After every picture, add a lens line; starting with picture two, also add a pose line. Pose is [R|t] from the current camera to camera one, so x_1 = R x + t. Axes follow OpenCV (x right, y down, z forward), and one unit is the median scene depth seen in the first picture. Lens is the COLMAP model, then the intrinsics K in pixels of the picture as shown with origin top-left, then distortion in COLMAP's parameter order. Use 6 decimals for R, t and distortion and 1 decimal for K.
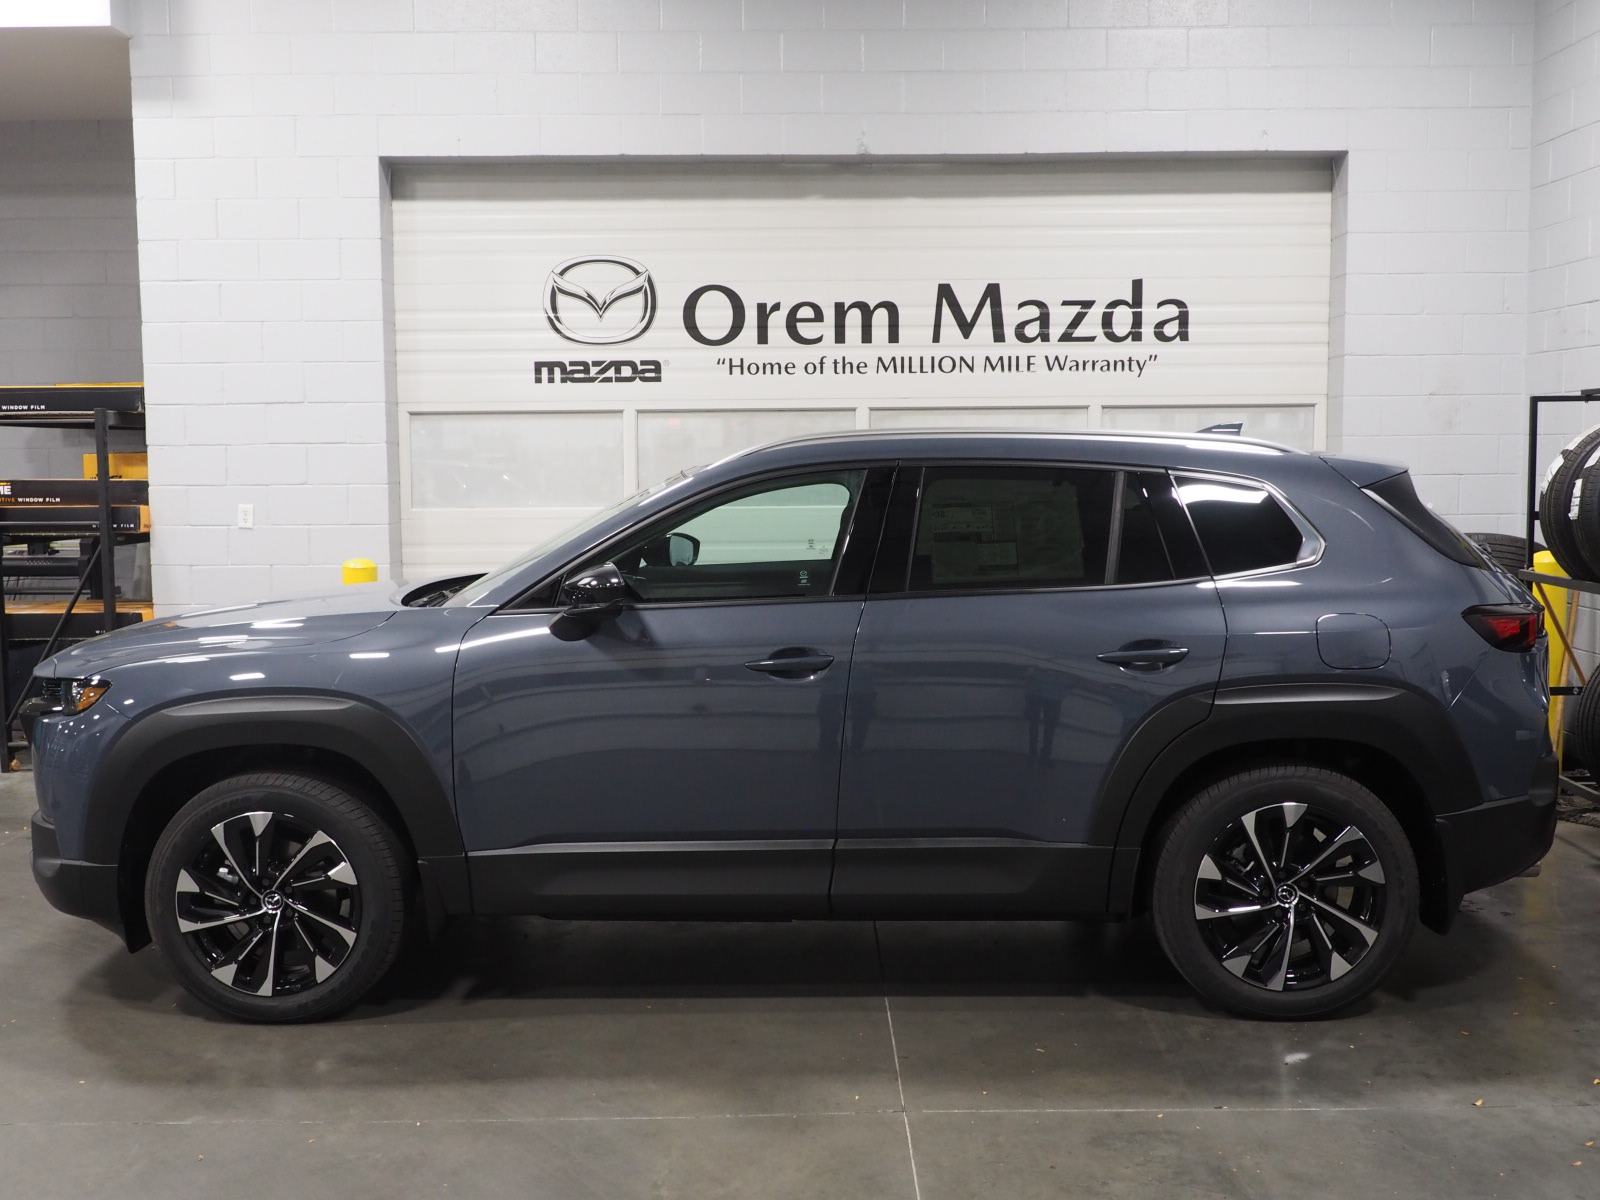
lens RADIAL K [[1620.5, 0, 799.8], [0, 1620.5, 604.7], [0, 0, 1]] dist [0.003431, 0.000000]
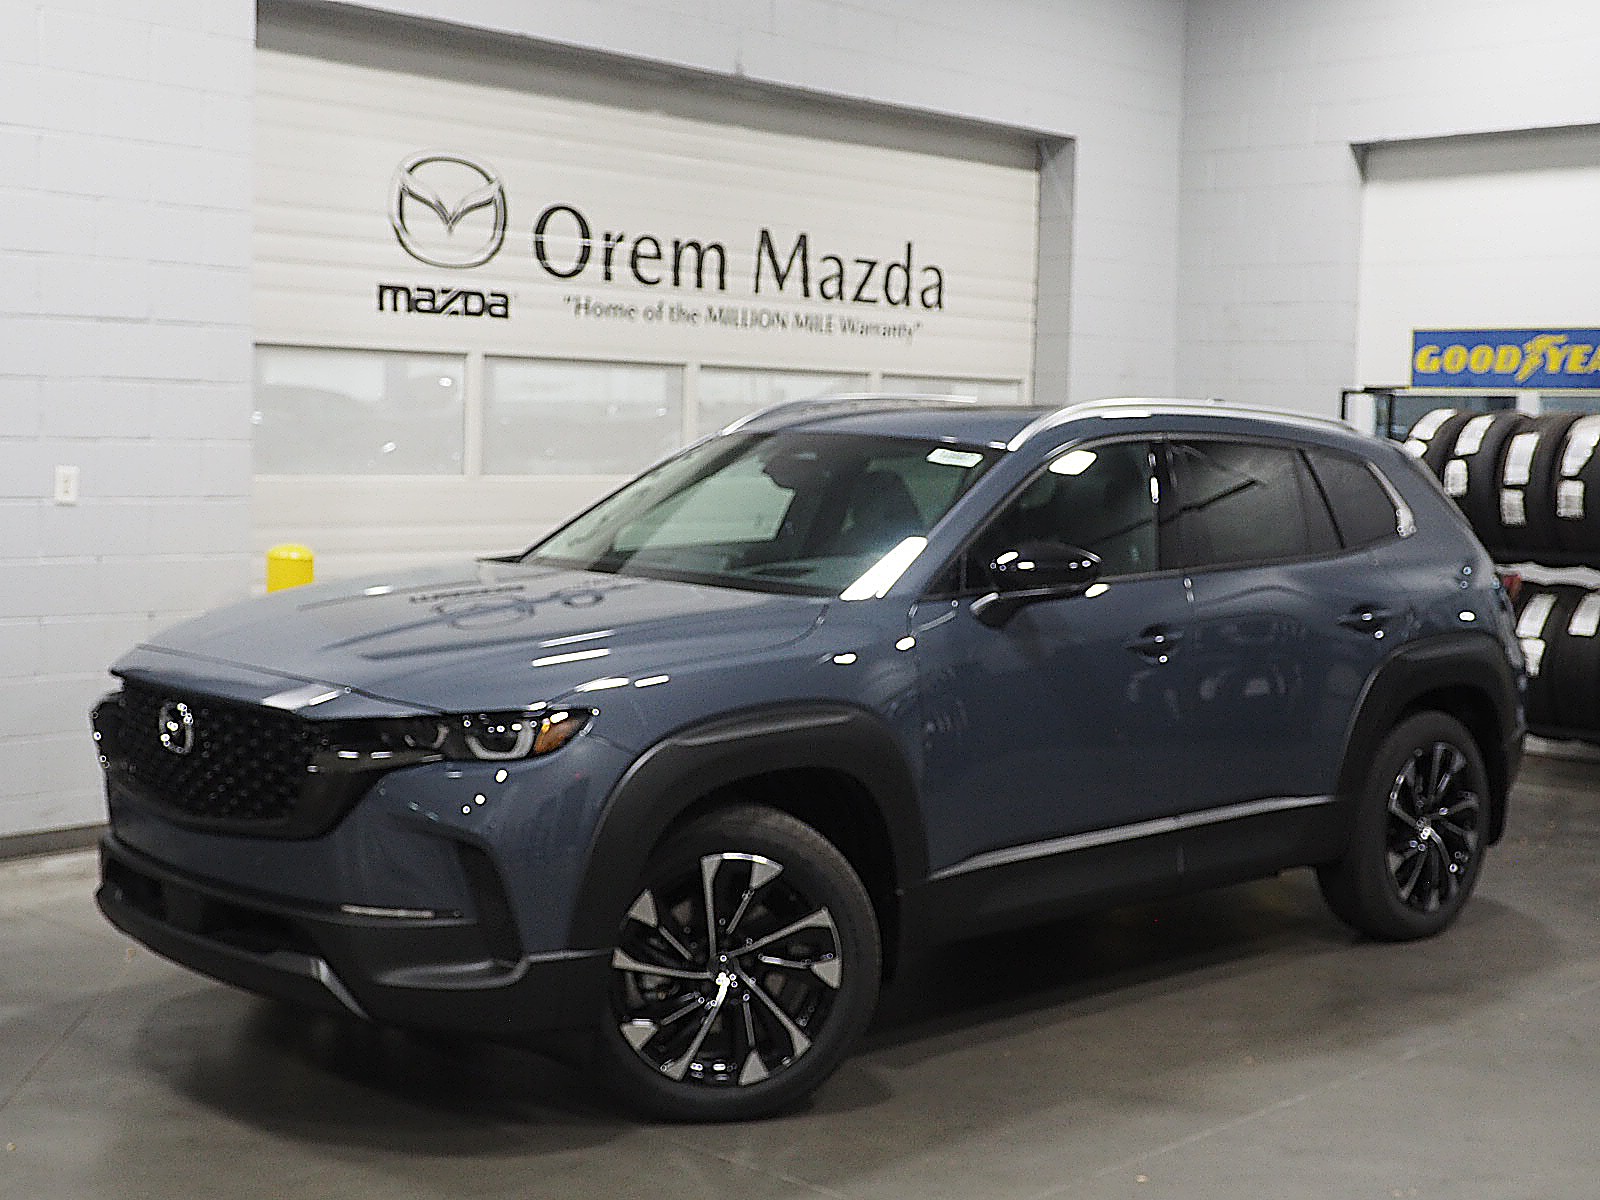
lens RADIAL K [[2137.6, 0, 799.6], [0, 2137.6, 596.9], [0, 0, 1]] dist [0.051462, 0.000000]
pose [[0.708414, -0.031454, 0.705095, -0.733381], [0.030567, 0.999436, 0.013874, -0.011285], [-0.705134, 0.011724, 0.708977, 0.153249]]
